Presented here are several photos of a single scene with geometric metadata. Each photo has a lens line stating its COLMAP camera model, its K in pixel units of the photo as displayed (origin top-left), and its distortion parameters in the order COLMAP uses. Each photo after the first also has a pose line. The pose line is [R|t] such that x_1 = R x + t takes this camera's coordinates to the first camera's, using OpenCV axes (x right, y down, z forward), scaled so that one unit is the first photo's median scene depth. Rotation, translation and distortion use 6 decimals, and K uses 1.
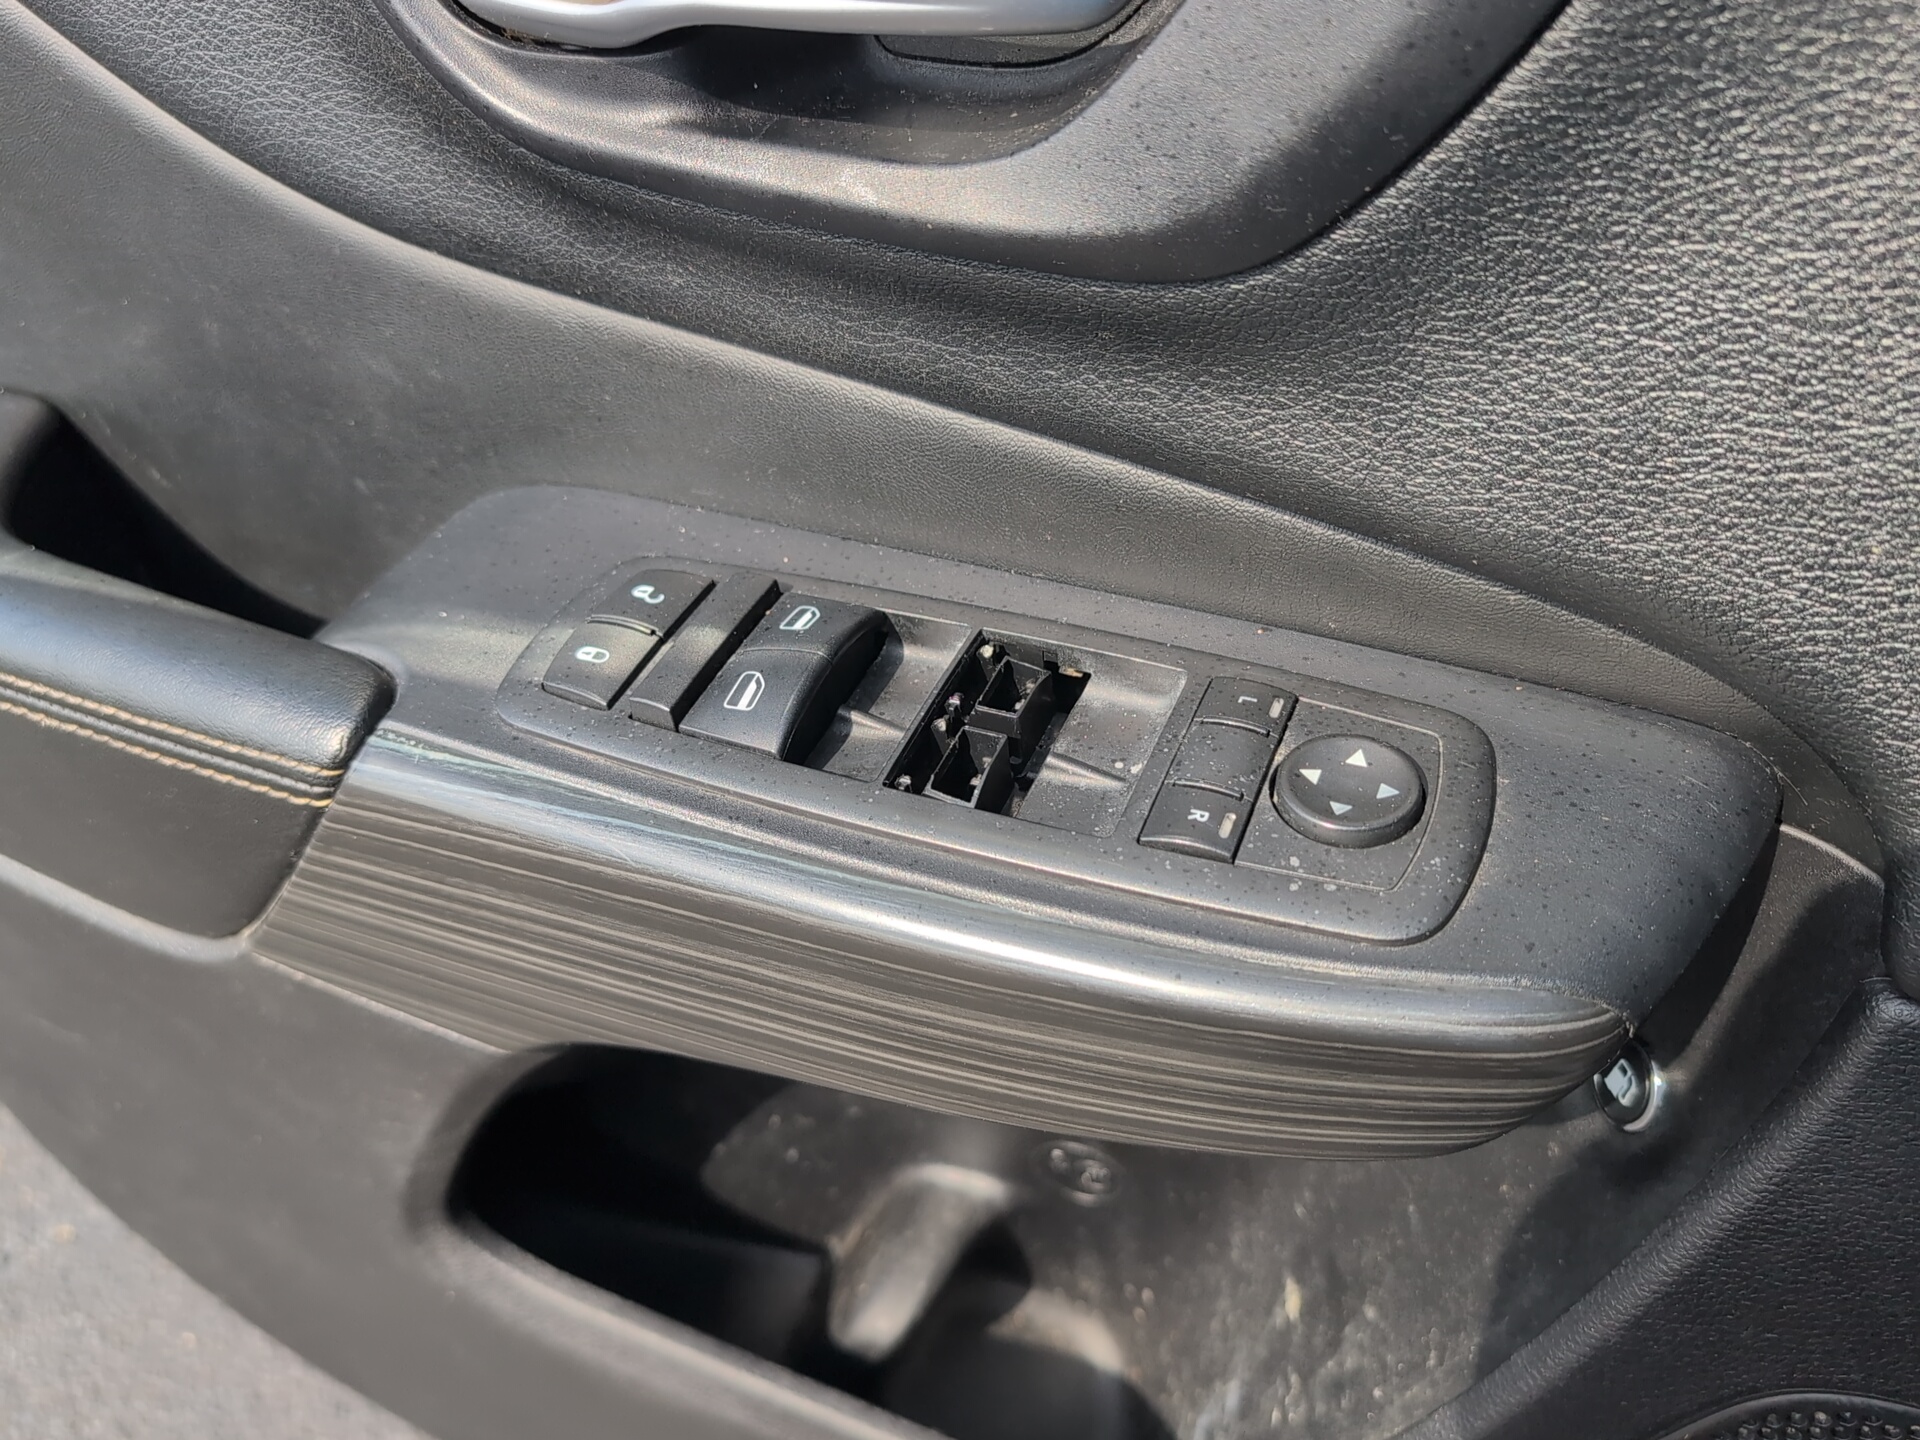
lens RADIAL K [[1611.4, 0, 960.0], [0, 1611.4, 720.0], [0, 0, 1]] dist [-0.009463, 0.002978]
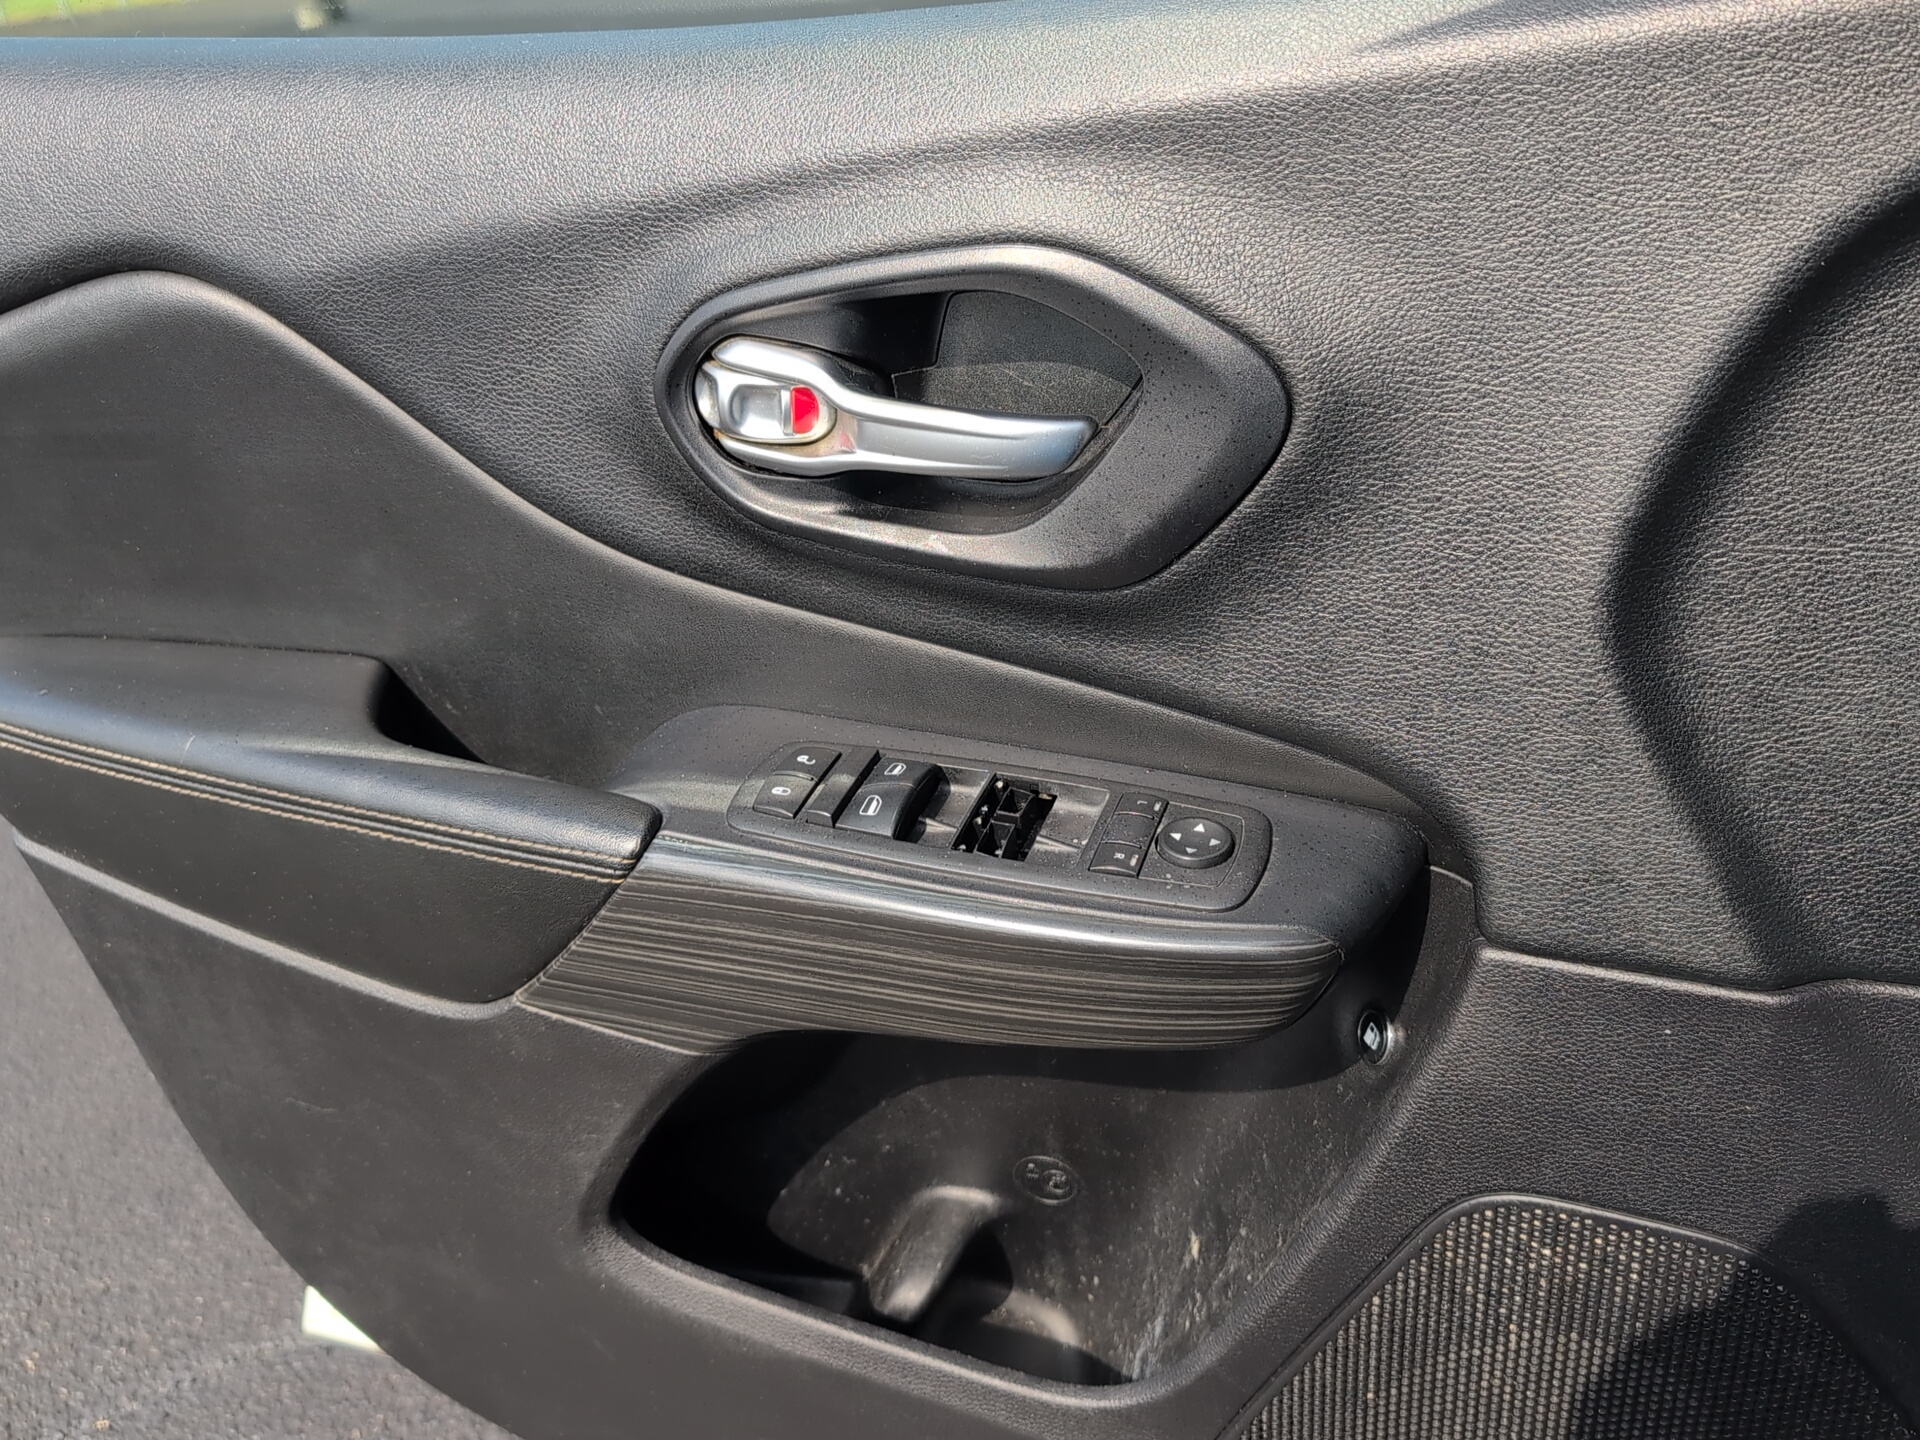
lens RADIAL K [[1589.6, 0, 960.0], [0, 1589.6, 720.0], [0, 0, 1]] dist [0.164979, -0.706448]
pose [[0.998256, -0.014713, 0.057171, -0.132996], [0.024087, 0.985677, -0.166913, 0.189356], [-0.053896, 0.167999, 0.984313, -0.802489]]
